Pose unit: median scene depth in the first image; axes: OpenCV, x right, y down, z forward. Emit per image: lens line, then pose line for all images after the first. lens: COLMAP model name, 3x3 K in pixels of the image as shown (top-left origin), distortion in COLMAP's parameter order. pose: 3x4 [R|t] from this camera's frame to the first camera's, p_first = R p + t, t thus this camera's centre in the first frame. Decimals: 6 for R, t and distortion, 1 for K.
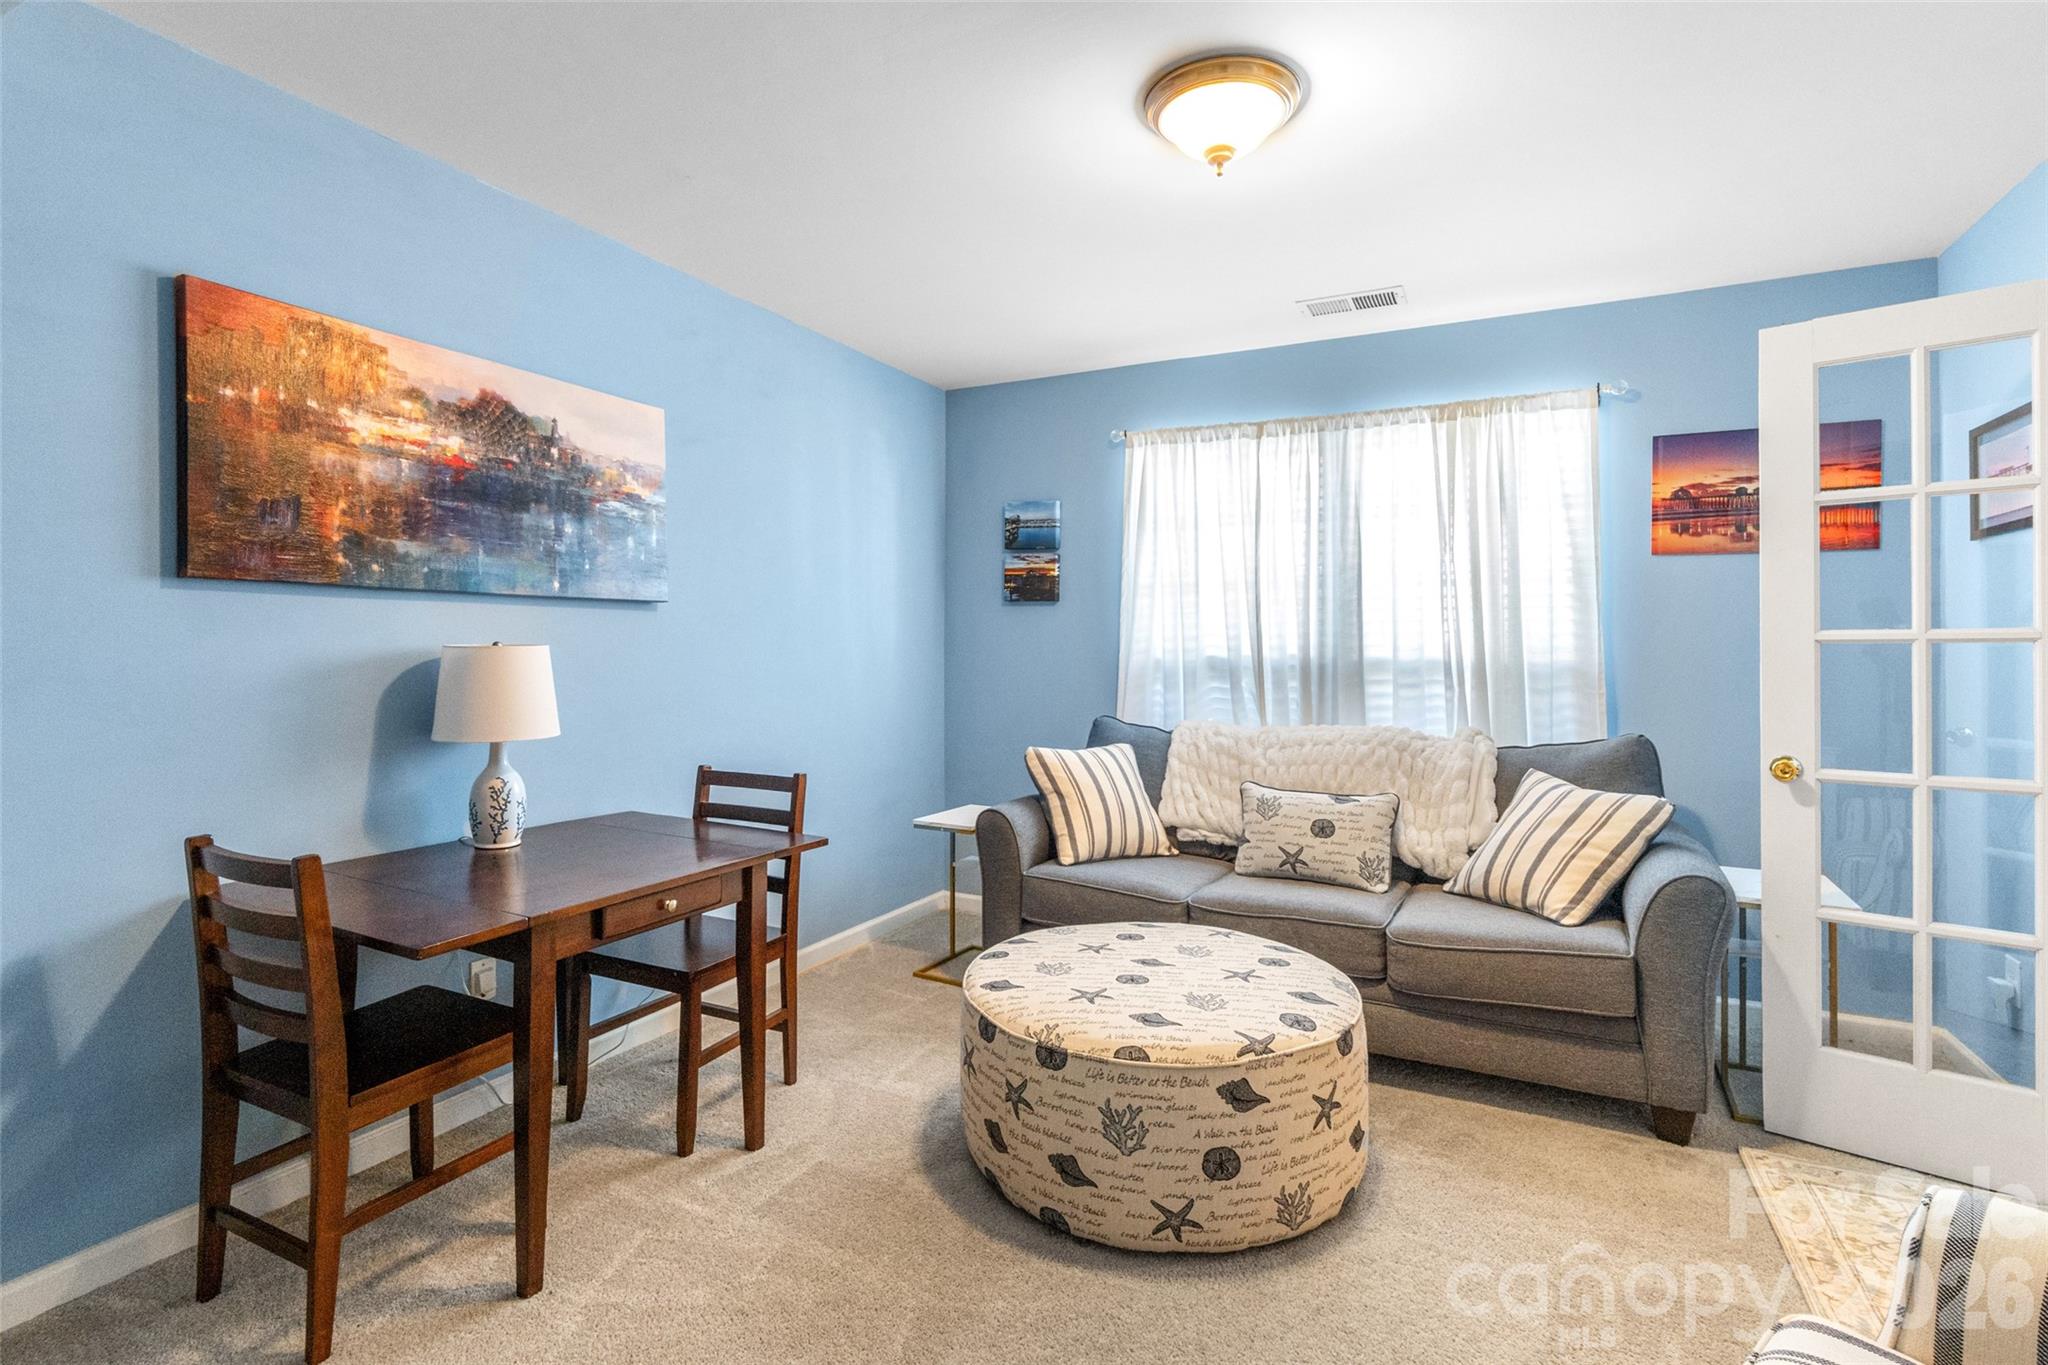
lens RADIAL K [[974.8, 0, 1030.8], [0, 974.8, 637.8], [0, 0, 1]] dist [-0.004510, 0.000192]
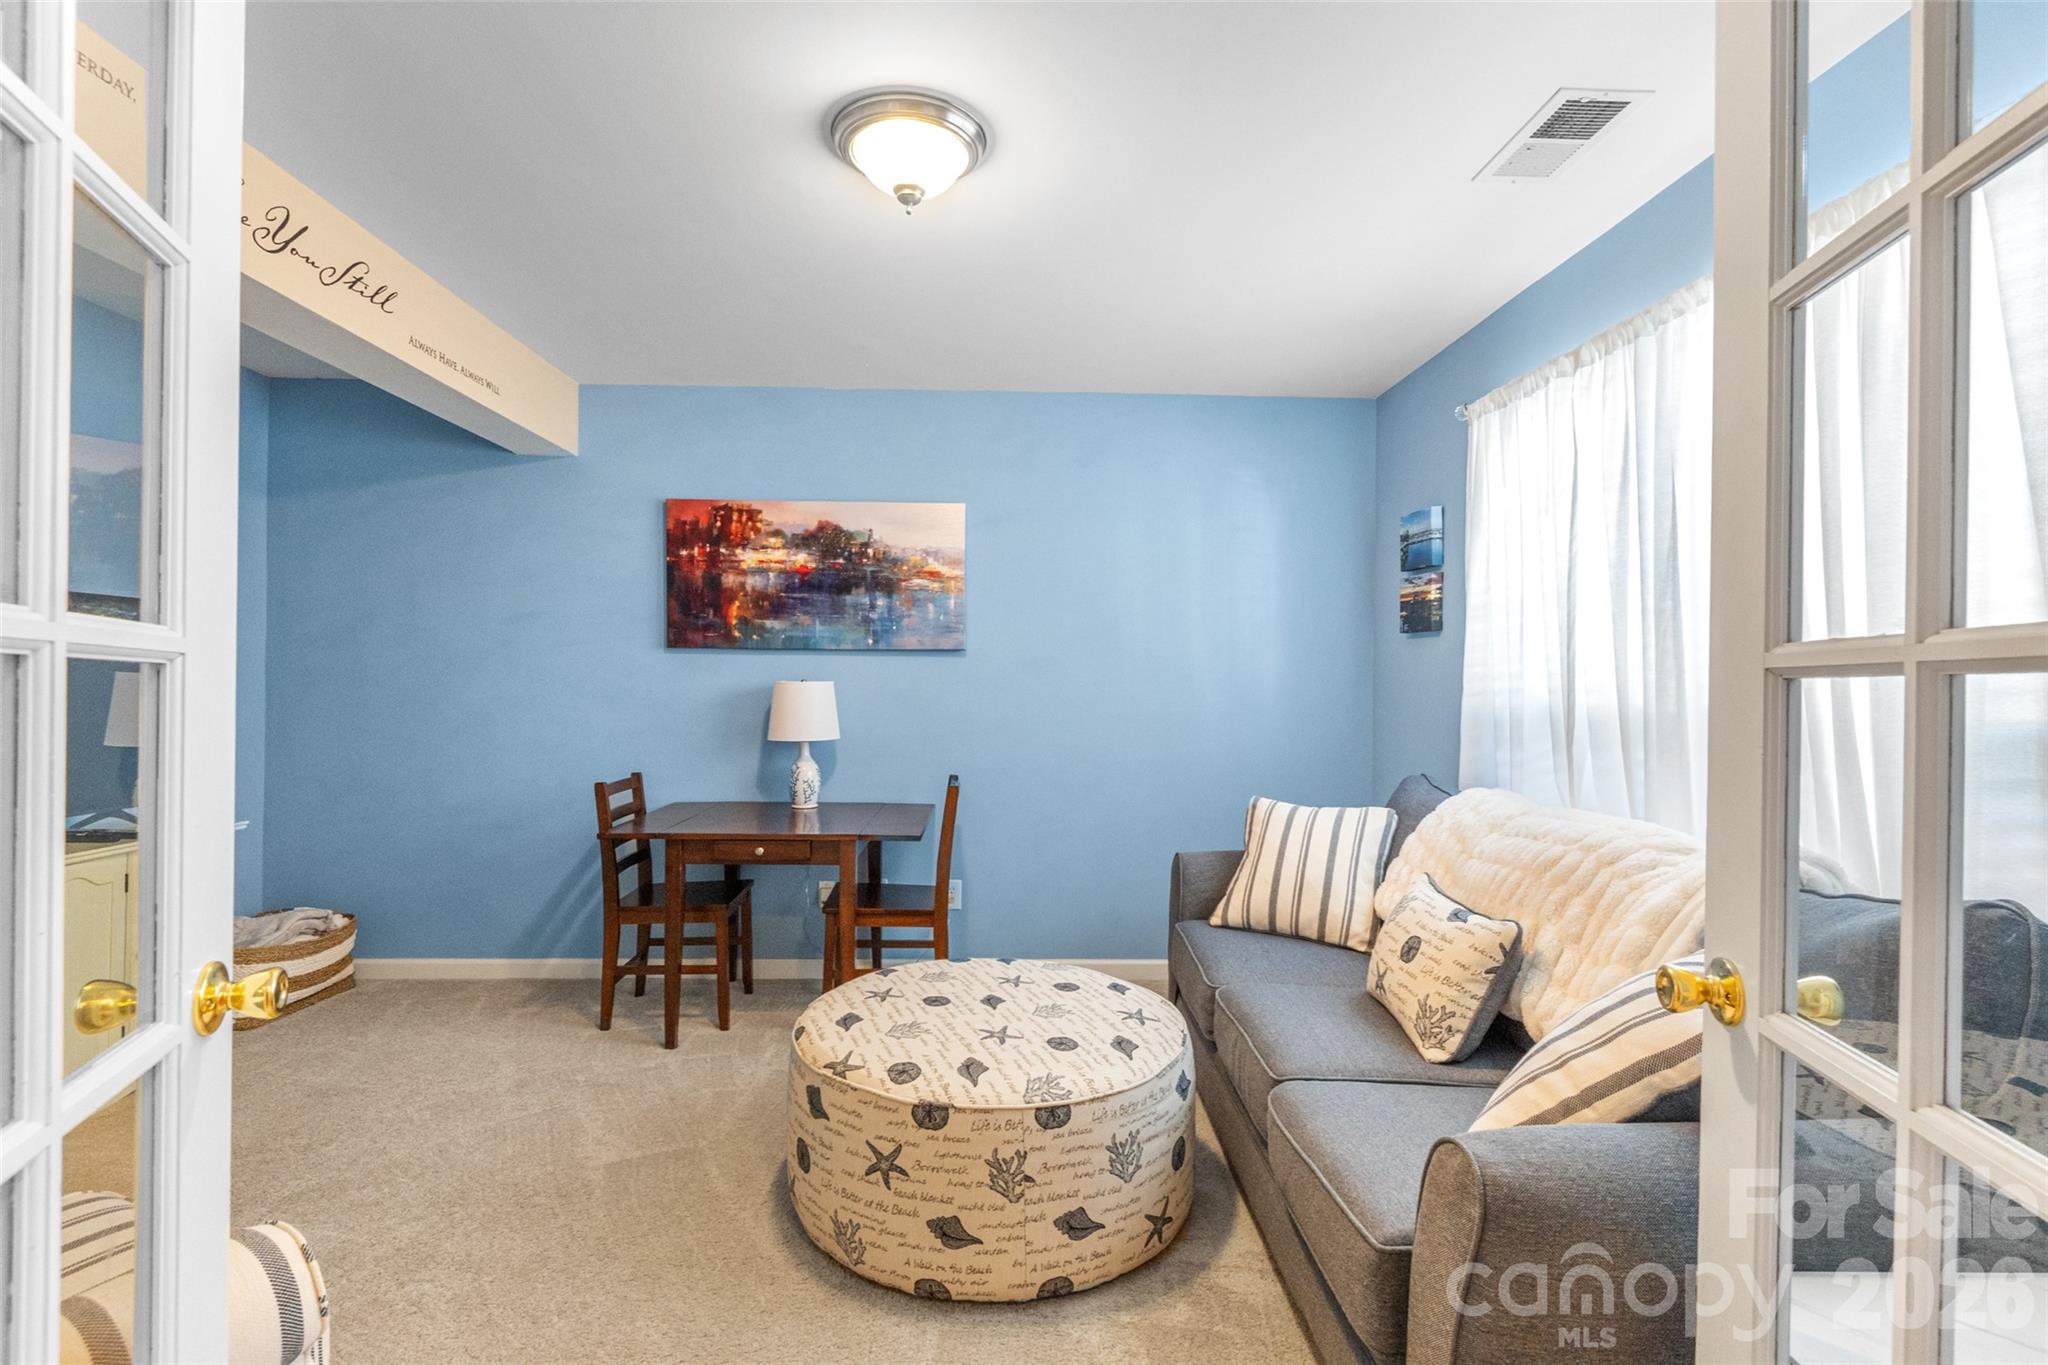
lens RADIAL K [[966.6, 0, 1016.3], [0, 966.6, 685.0], [0, 0, 1]] dist [-0.003462, 0.000021]
pose [[0.462284, 0.002379, -0.886728, 1.000390], [-0.000142, 0.999997, 0.002609, 0.008759], [0.886732, -0.001081, 0.462283, 0.563665]]
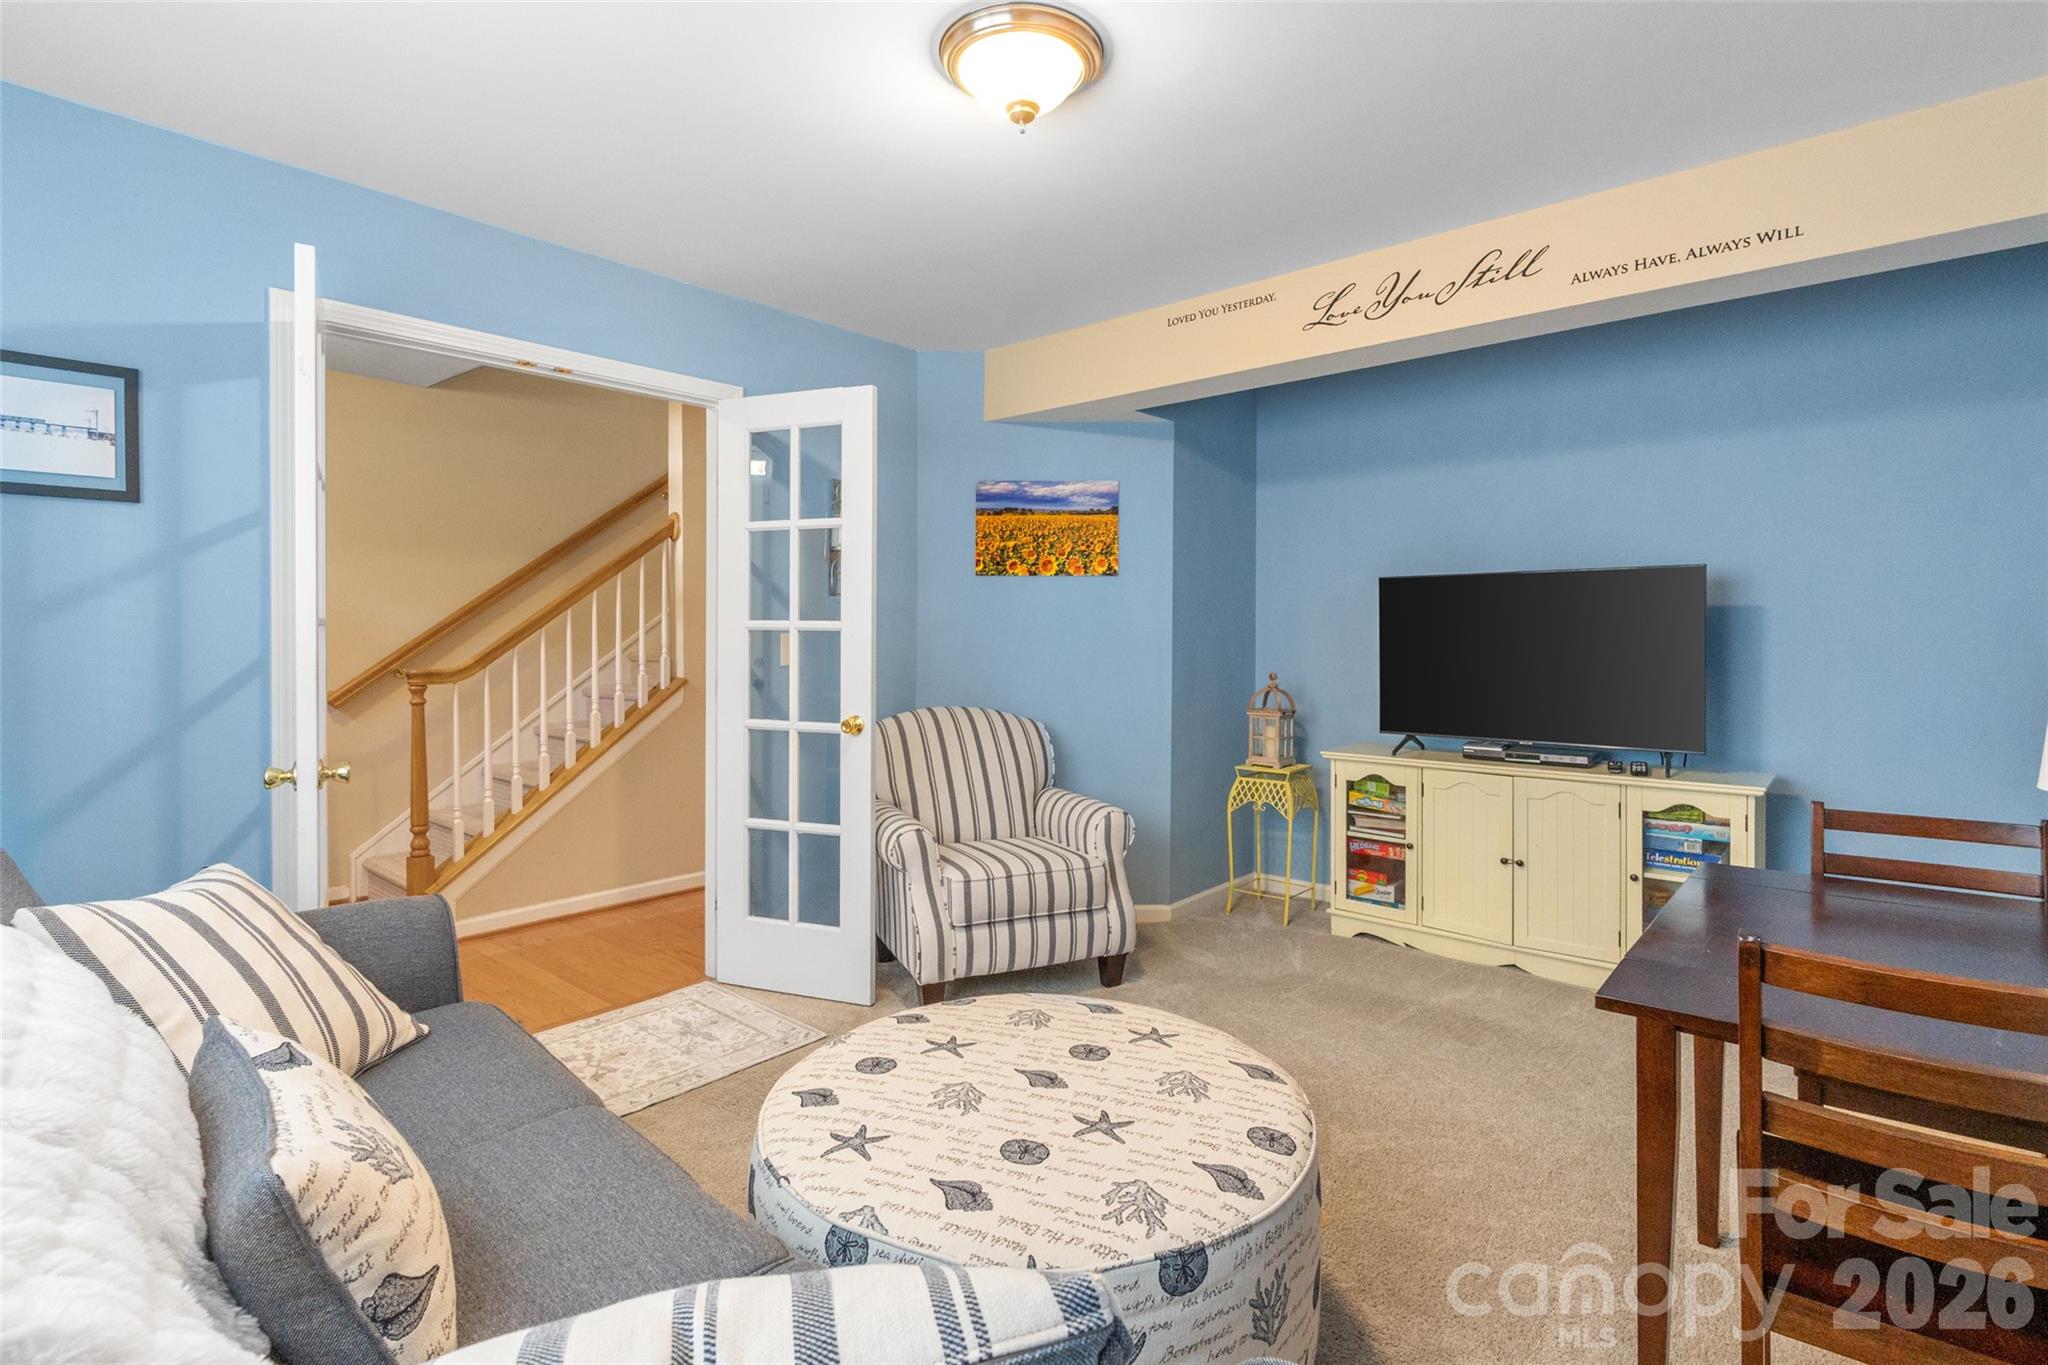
lens RADIAL K [[961.2, 0, 1024.3], [0, 961.2, 638.6], [0, 0, 1]] dist [-0.000653, 0.000107]
pose [[-0.966123, -0.003177, 0.258062, -0.043570], [-0.004532, 0.999979, -0.004652, 0.015051], [-0.258041, -0.005664, -0.966117, 1.674217]]
